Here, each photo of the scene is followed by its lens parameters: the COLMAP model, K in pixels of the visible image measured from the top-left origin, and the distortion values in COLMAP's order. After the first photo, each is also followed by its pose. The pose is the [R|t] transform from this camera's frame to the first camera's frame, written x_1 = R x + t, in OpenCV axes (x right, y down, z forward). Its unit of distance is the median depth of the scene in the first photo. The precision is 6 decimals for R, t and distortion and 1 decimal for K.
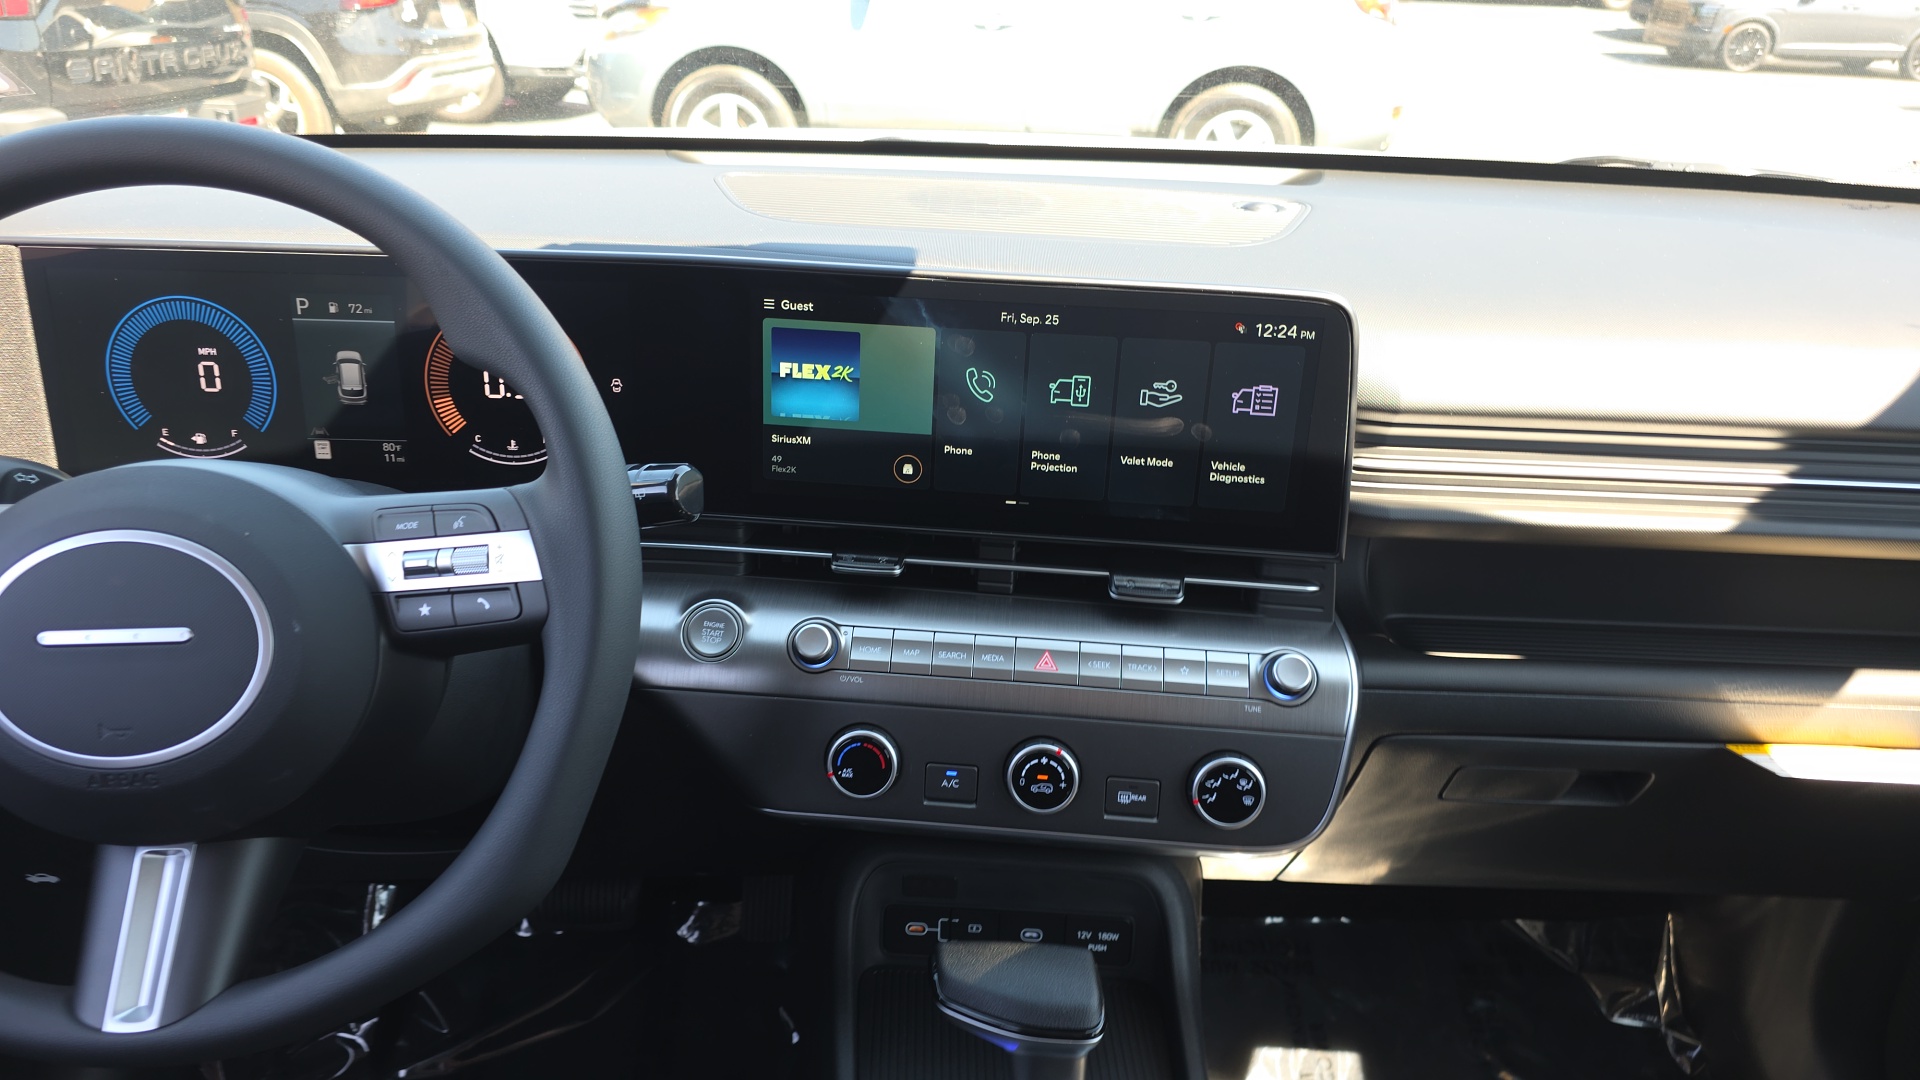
lens RADIAL K [[1307.4, 0, 930.9], [0, 1307.4, 557.9], [0, 0, 1]] dist [0.080961, -0.122198]
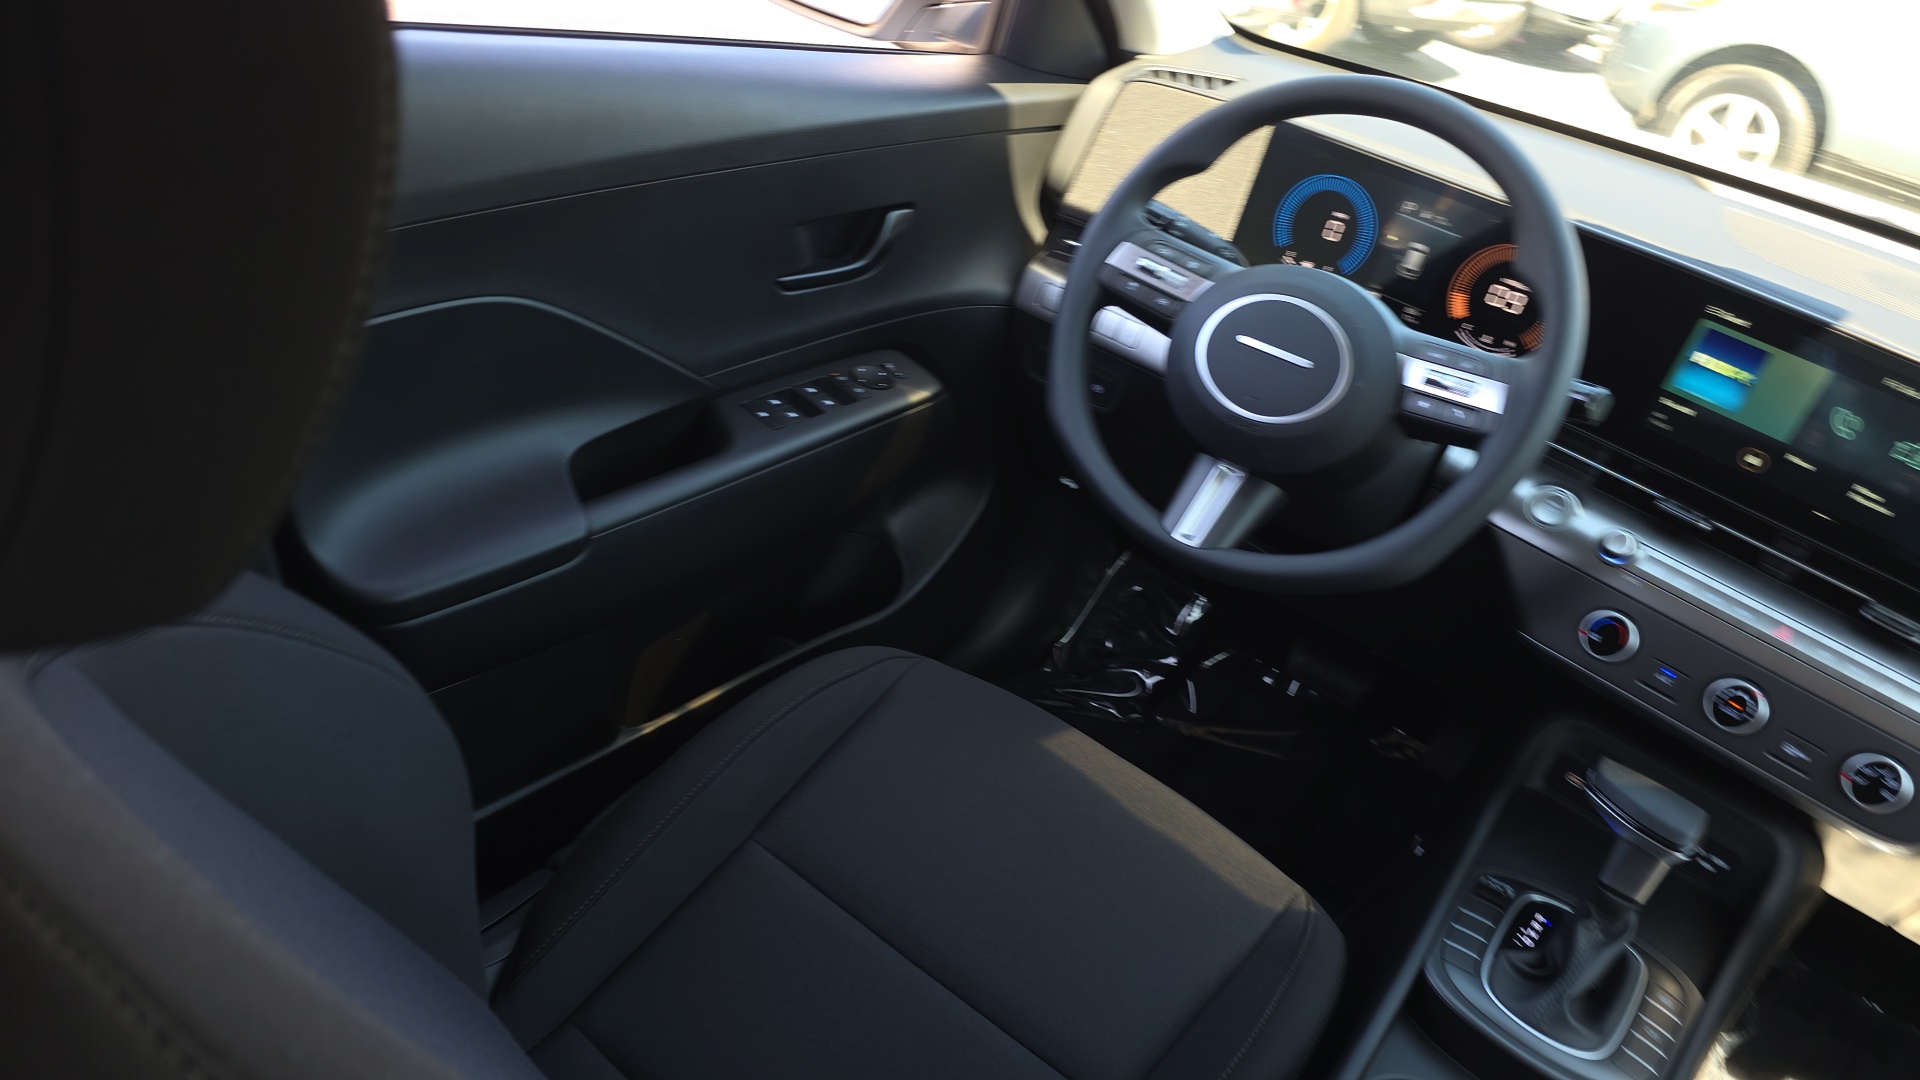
lens RADIAL K [[1301.3, 0, 981.3], [0, 1301.3, 597.9], [0, 0, 1]] dist [0.010431, 0.001706]
pose [[0.771352, 0.456493, -0.443430, 0.031674], [-0.415247, 0.889024, 0.192887, 0.132129], [0.482272, 0.035349, 0.875308, -0.575004]]
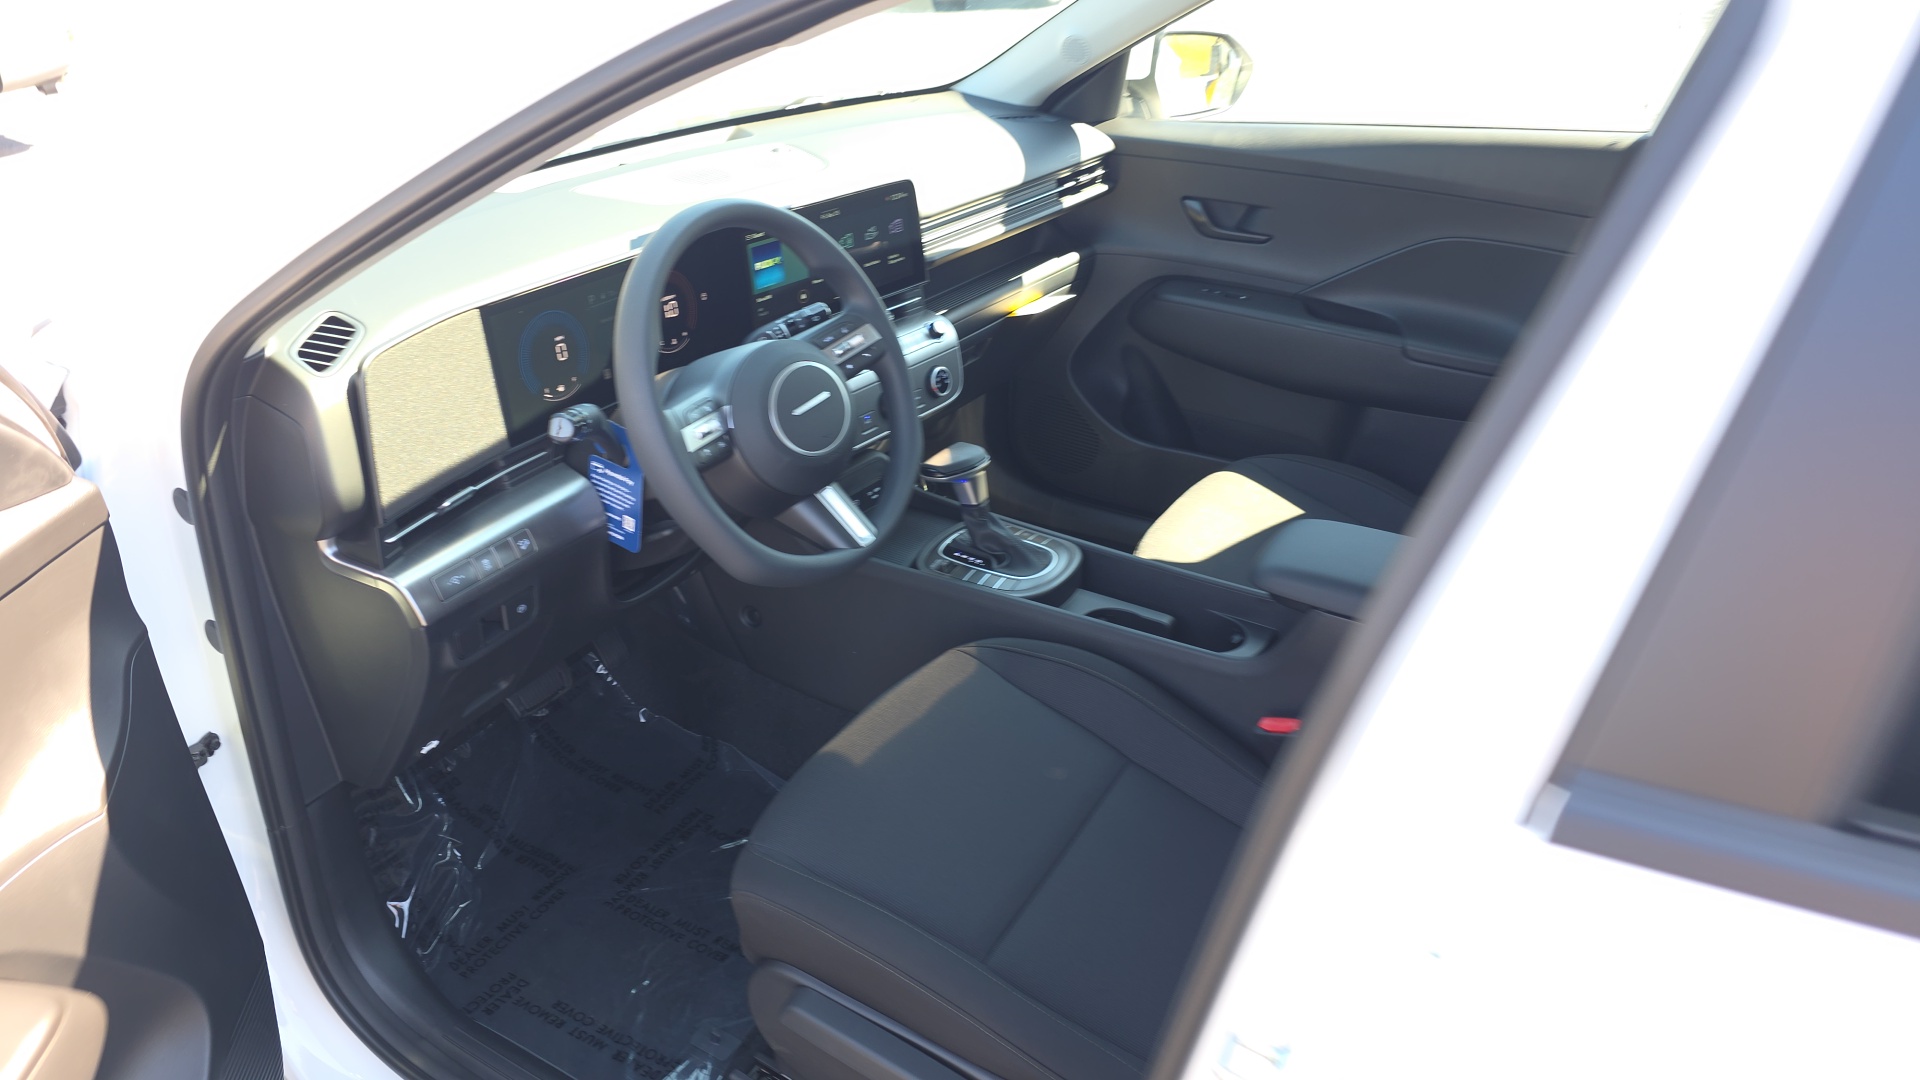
lens RADIAL K [[1284.0, 0, 950.9], [0, 1284.0, 516.9], [0, 0, 1]] dist [0.069288, -0.064008]
pose [[0.526572, -0.406951, 0.746400, -1.687295], [0.358151, 0.902458, 0.239368, -0.166329], [-0.771006, 0.141280, 0.620959, -0.488498]]
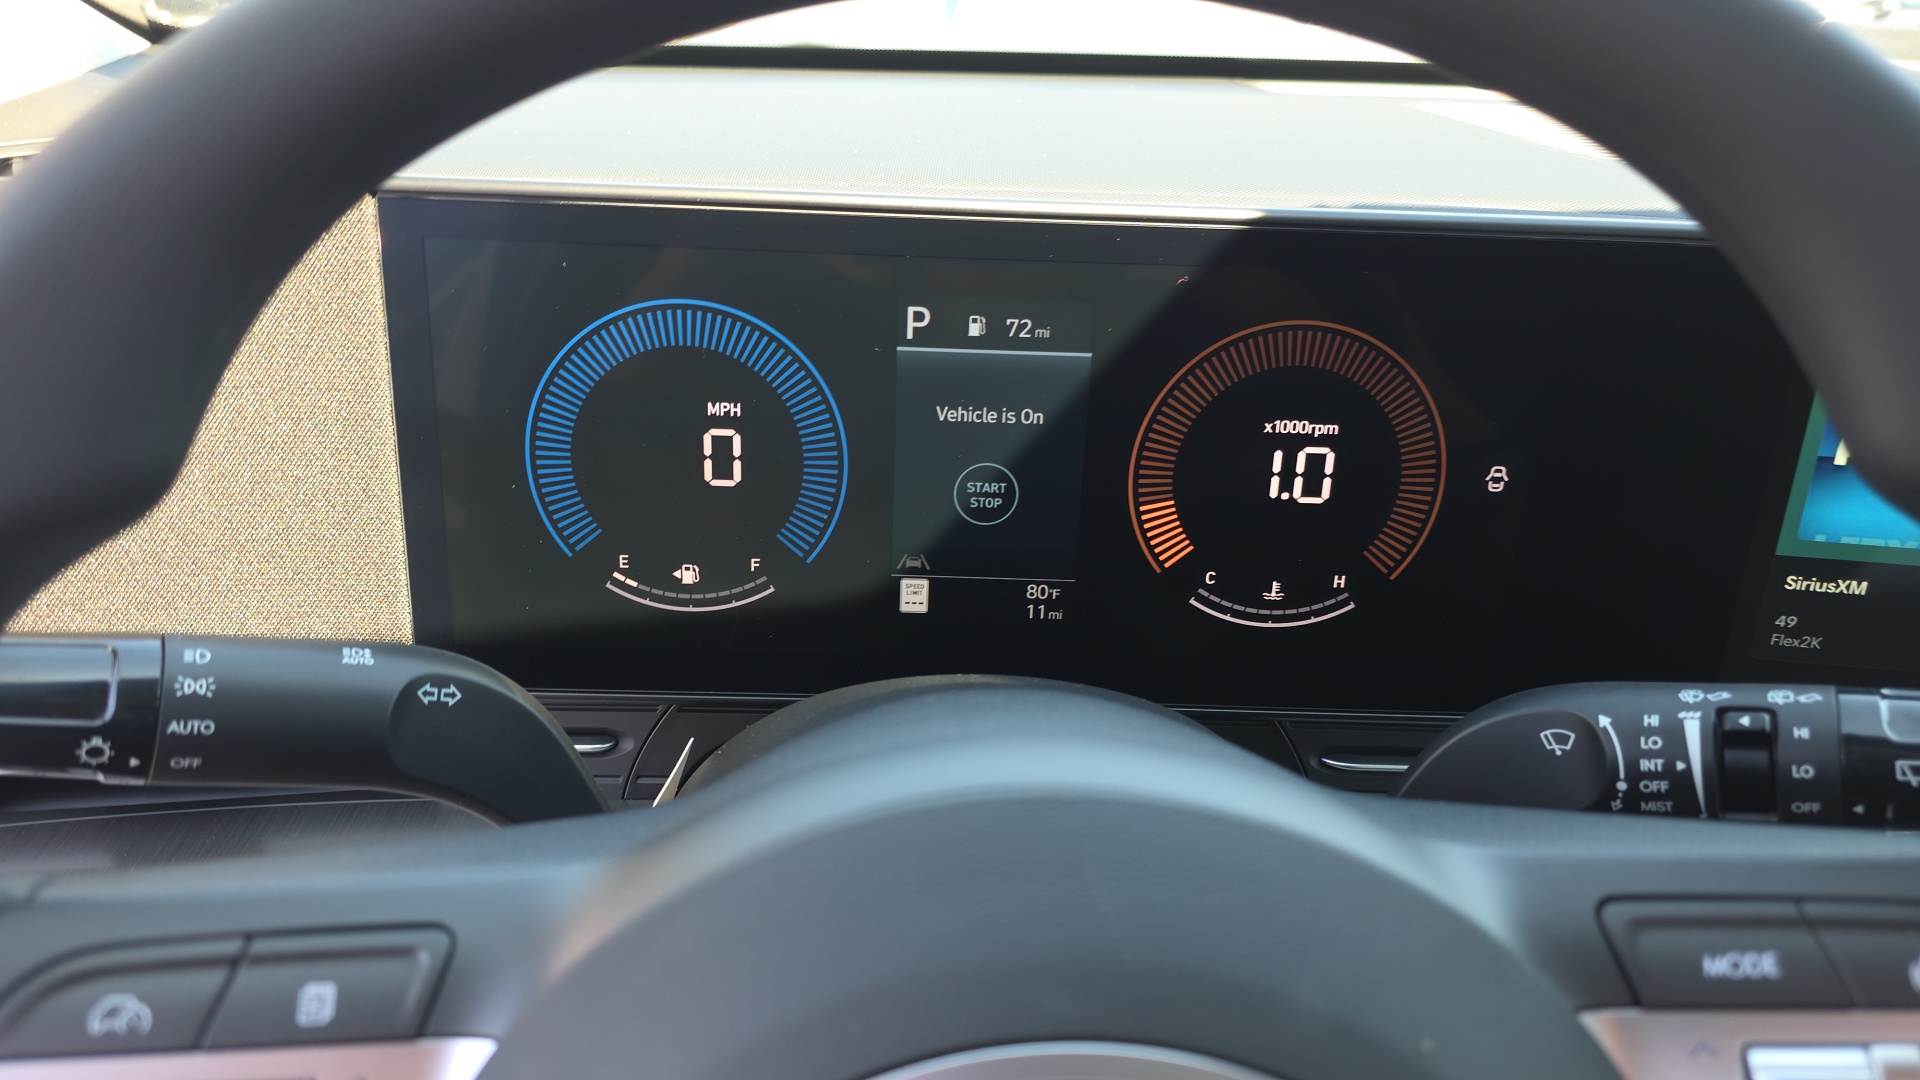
lens RADIAL K [[1328.7, 0, 941.9], [0, 1328.7, 535.8], [0, 0, 1]] dist [0.075328, -0.081232]
pose [[0.999915, 0.011966, -0.005106, -0.457506], [-0.012102, 0.999551, -0.027420, -0.093622], [0.004776, 0.027480, 0.999611, 0.487169]]
